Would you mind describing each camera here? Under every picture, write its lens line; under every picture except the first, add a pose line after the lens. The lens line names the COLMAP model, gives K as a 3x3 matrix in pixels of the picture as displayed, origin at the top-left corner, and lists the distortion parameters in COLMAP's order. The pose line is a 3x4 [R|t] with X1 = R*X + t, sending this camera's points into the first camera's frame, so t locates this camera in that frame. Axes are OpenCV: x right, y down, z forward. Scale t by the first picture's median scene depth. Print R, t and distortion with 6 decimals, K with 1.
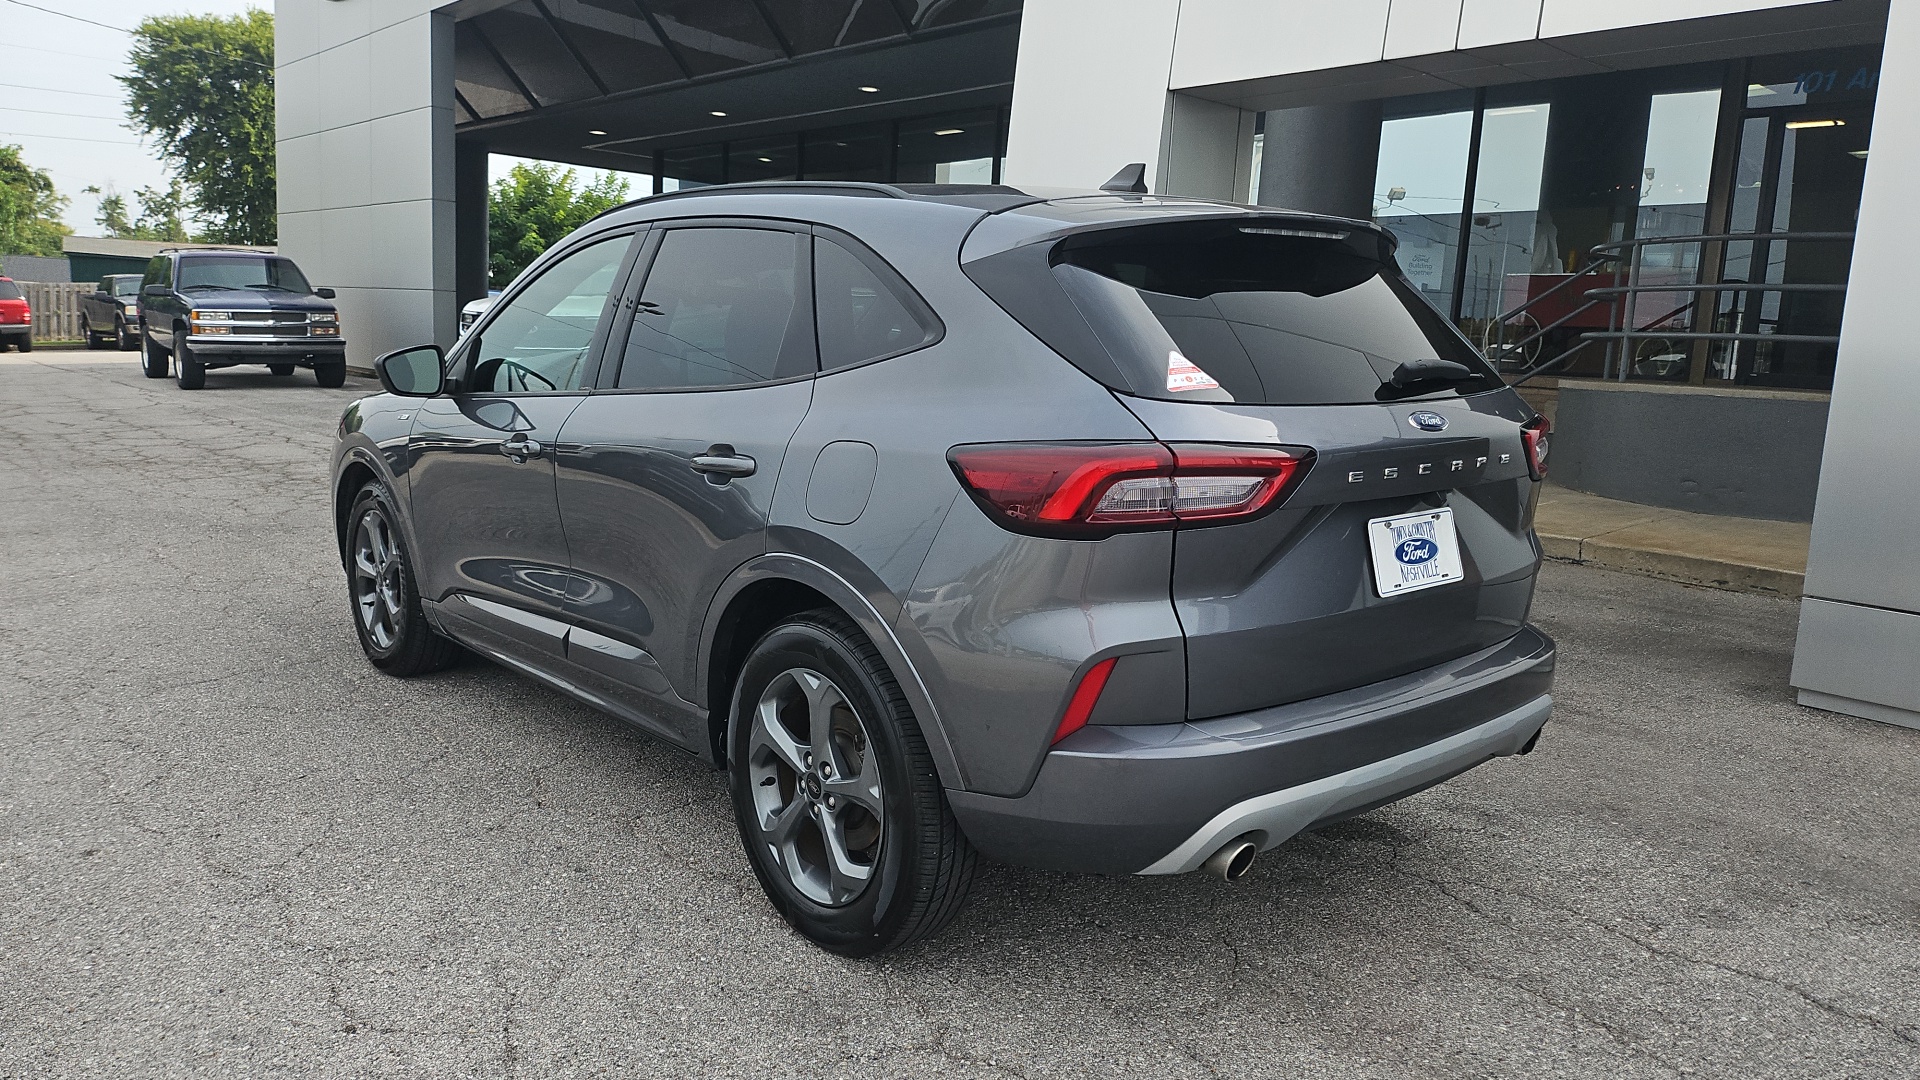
lens RADIAL K [[1350.5, 0, 970.7], [0, 1350.5, 535.7], [0, 0, 1]] dist [0.077833, -0.086868]
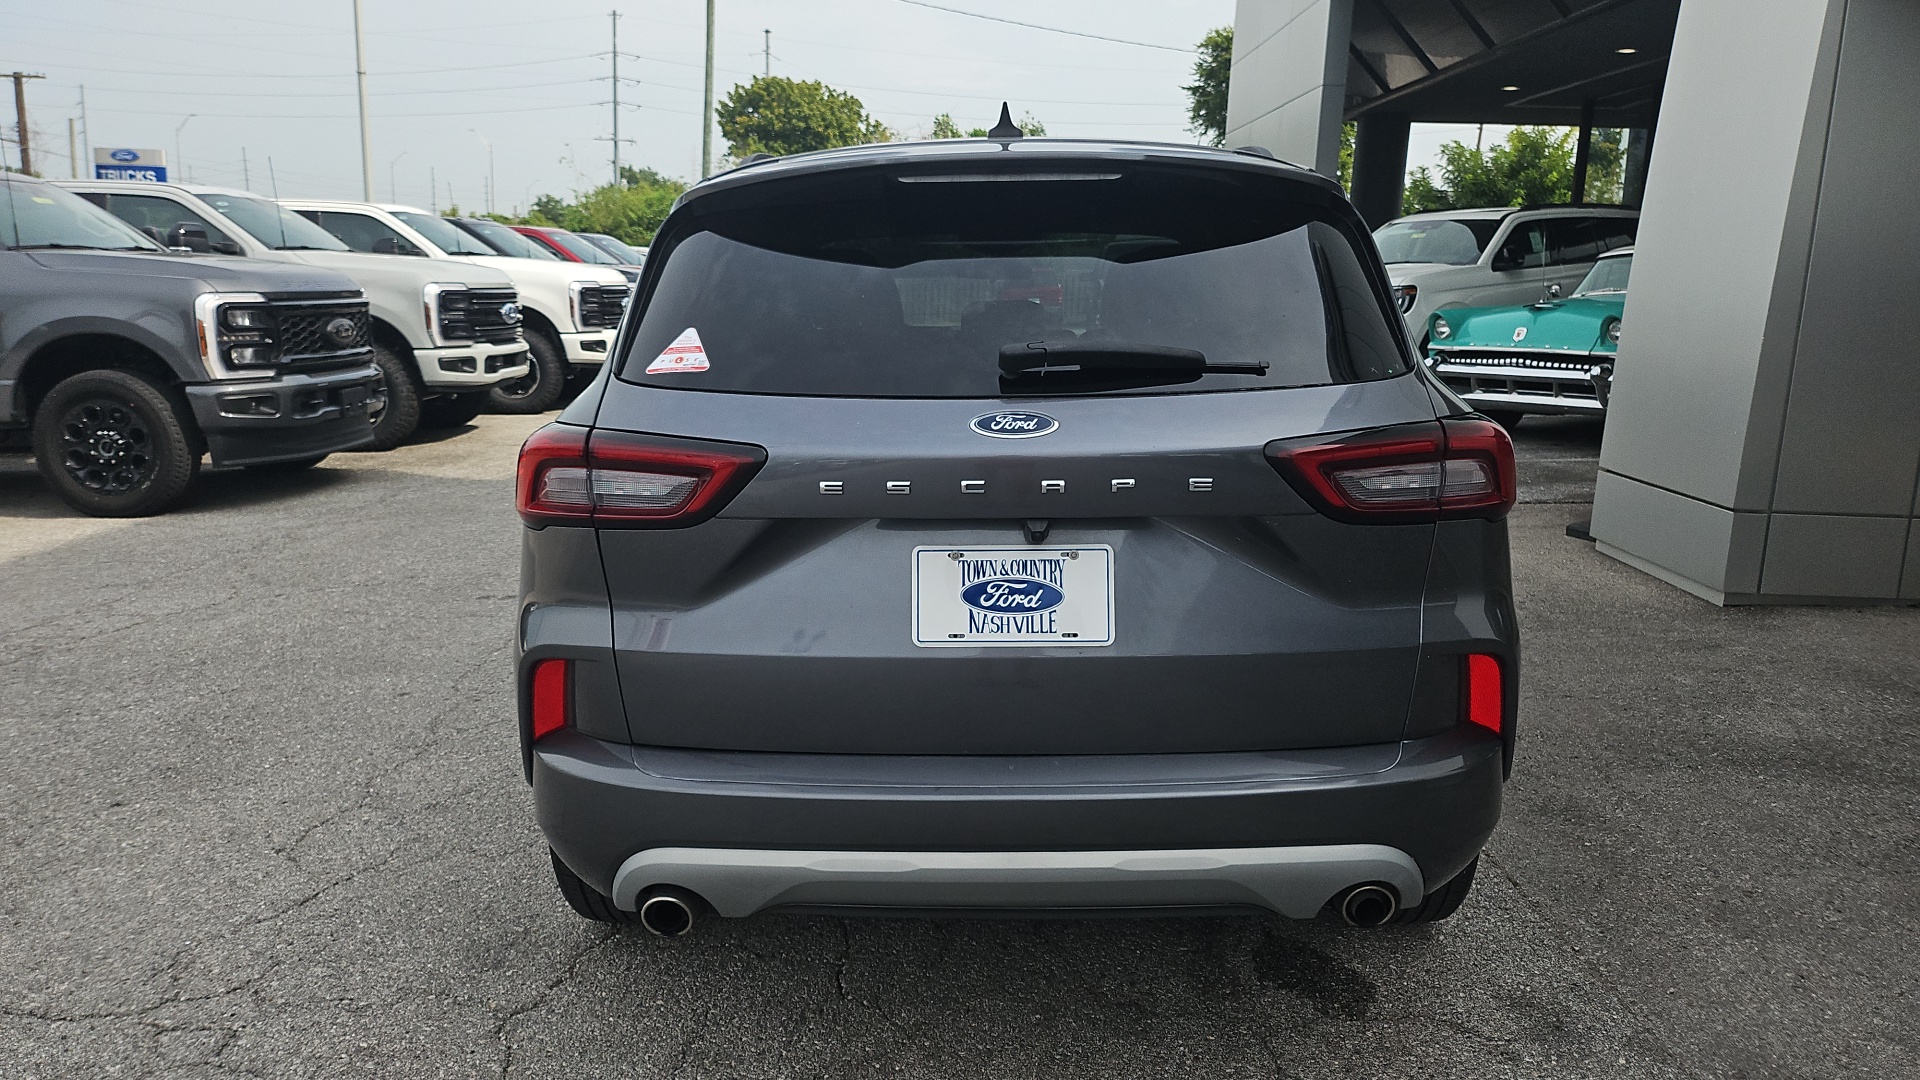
lens RADIAL K [[1350.5, 0, 970.7], [0, 1350.5, 535.7], [0, 0, 1]] dist [0.077833, -0.086868]
pose [[0.745801, 0.102972, -0.658162, 0.121321], [-0.089396, 0.994515, 0.054296, -0.009172], [0.660143, 0.018343, 0.750916, 0.064152]]
